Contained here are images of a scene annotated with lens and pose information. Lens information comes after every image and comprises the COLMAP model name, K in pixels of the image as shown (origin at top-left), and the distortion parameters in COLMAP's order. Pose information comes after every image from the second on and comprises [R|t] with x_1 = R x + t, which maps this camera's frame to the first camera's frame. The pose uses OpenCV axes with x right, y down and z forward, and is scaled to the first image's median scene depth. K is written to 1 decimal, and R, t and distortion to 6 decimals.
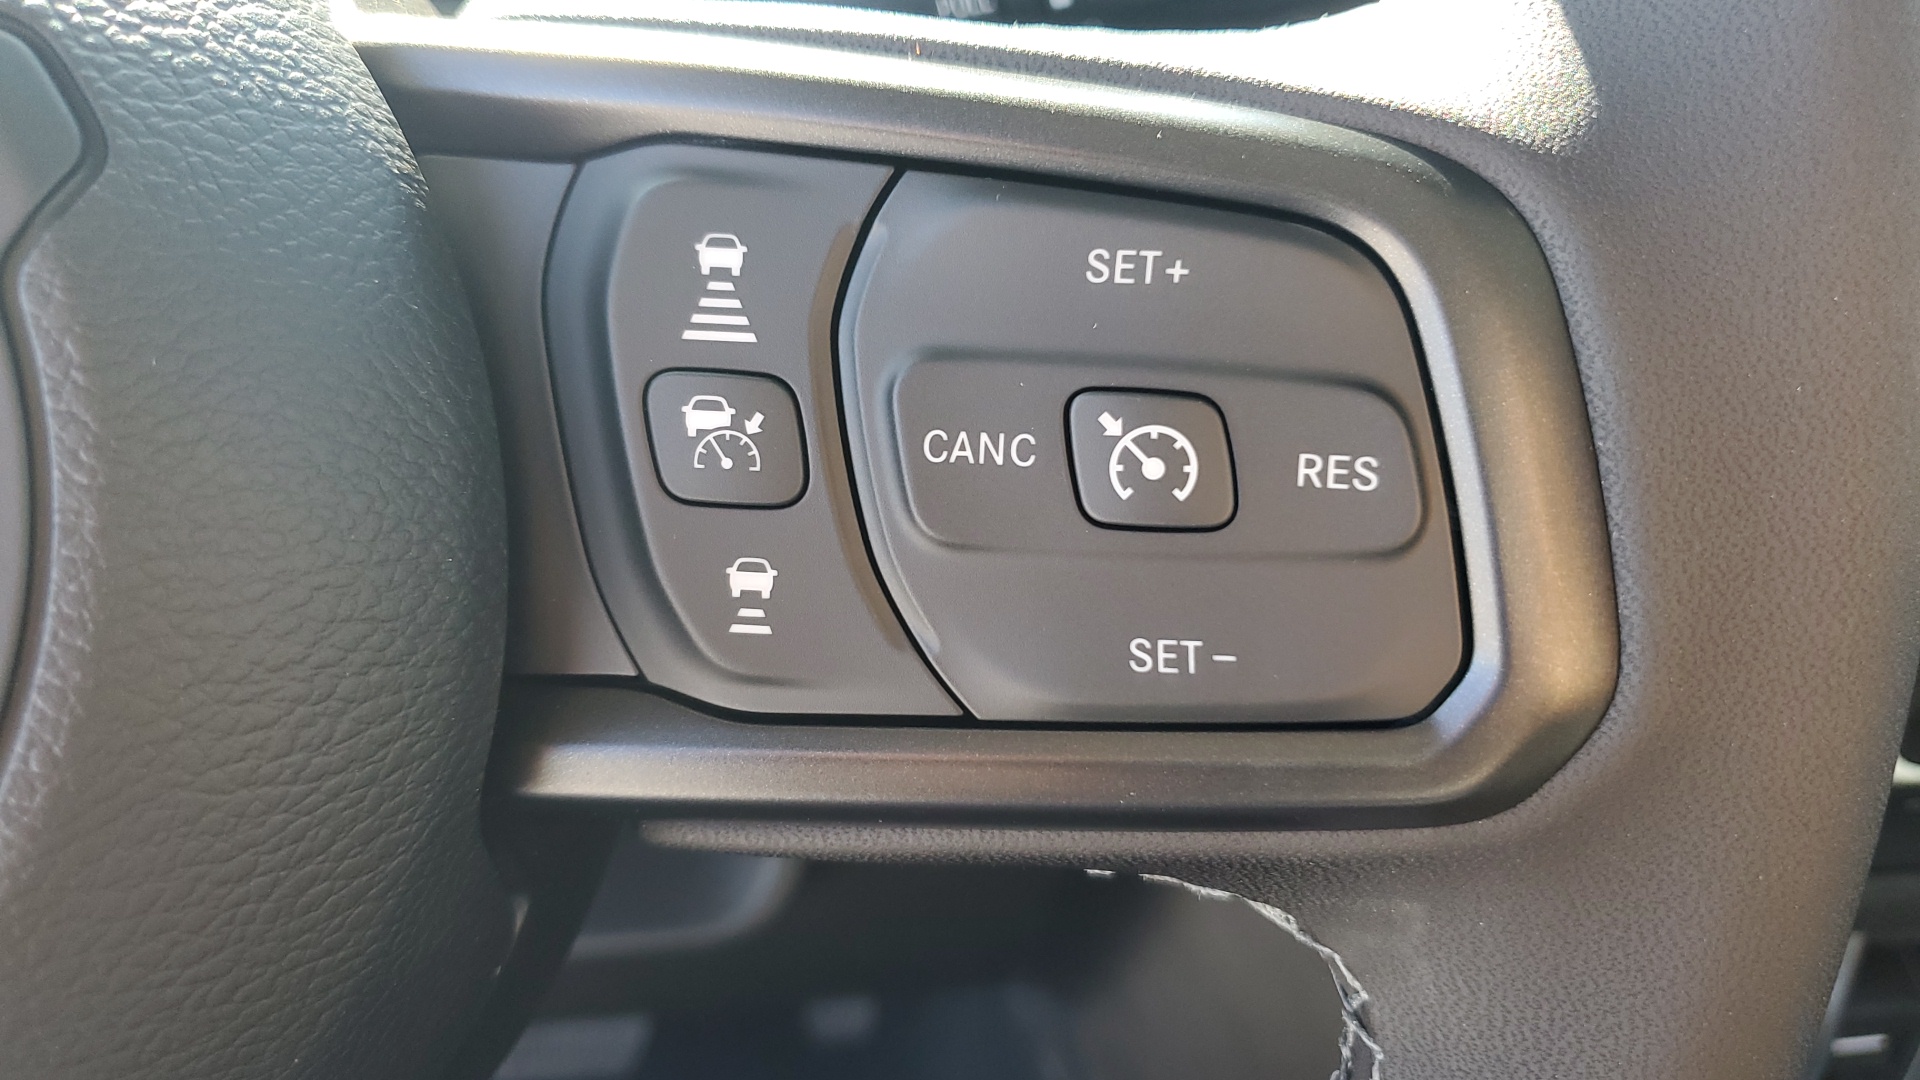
lens RADIAL K [[1510.8, 0, 967.4], [0, 1510.8, 543.6], [0, 0, 1]] dist [0.032210, -0.031349]
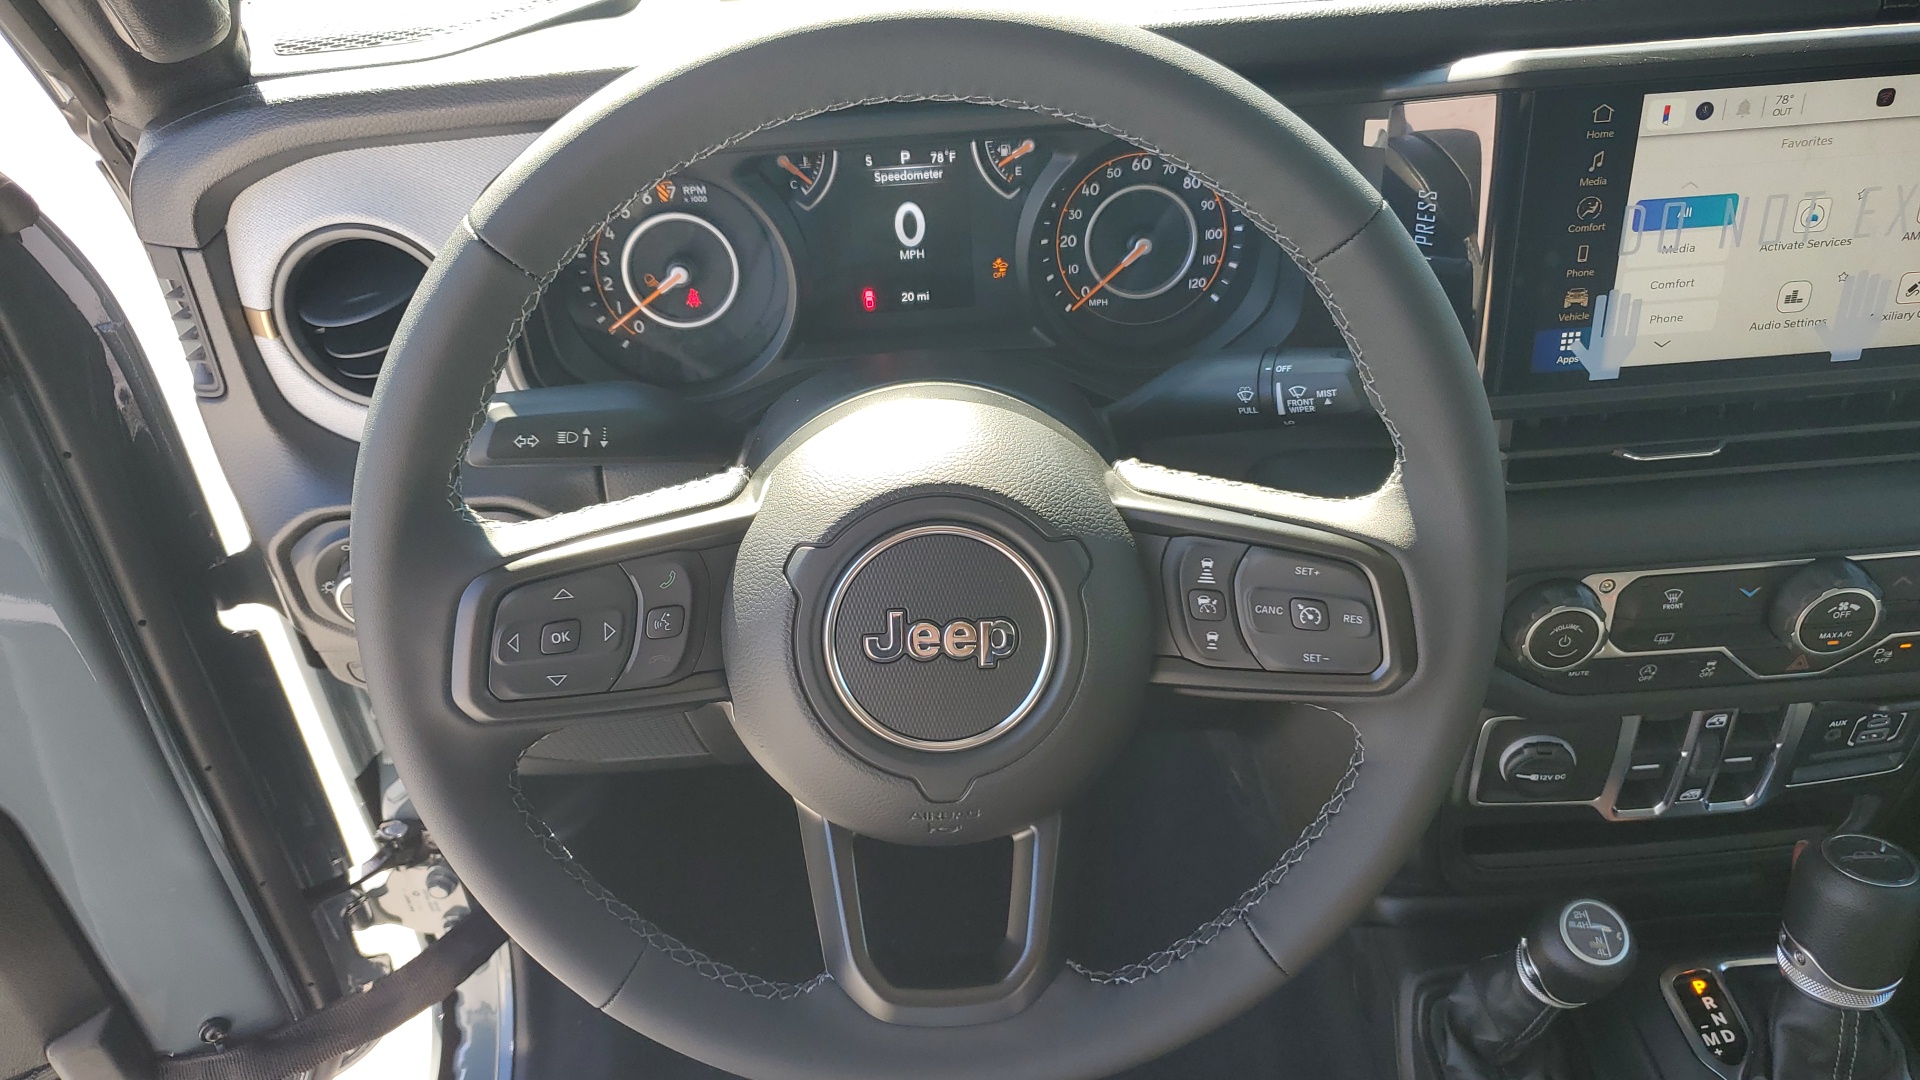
lens RADIAL K [[1510.8, 0, 959.4], [0, 1510.8, 526.5], [0, 0, 1]] dist [0.032210, -0.031349]
pose [[0.993859, 0.007435, -0.110407, -0.386904], [0.010934, 0.986259, 0.164846, -0.999338], [0.110115, -0.165041, 0.980121, -3.218384]]
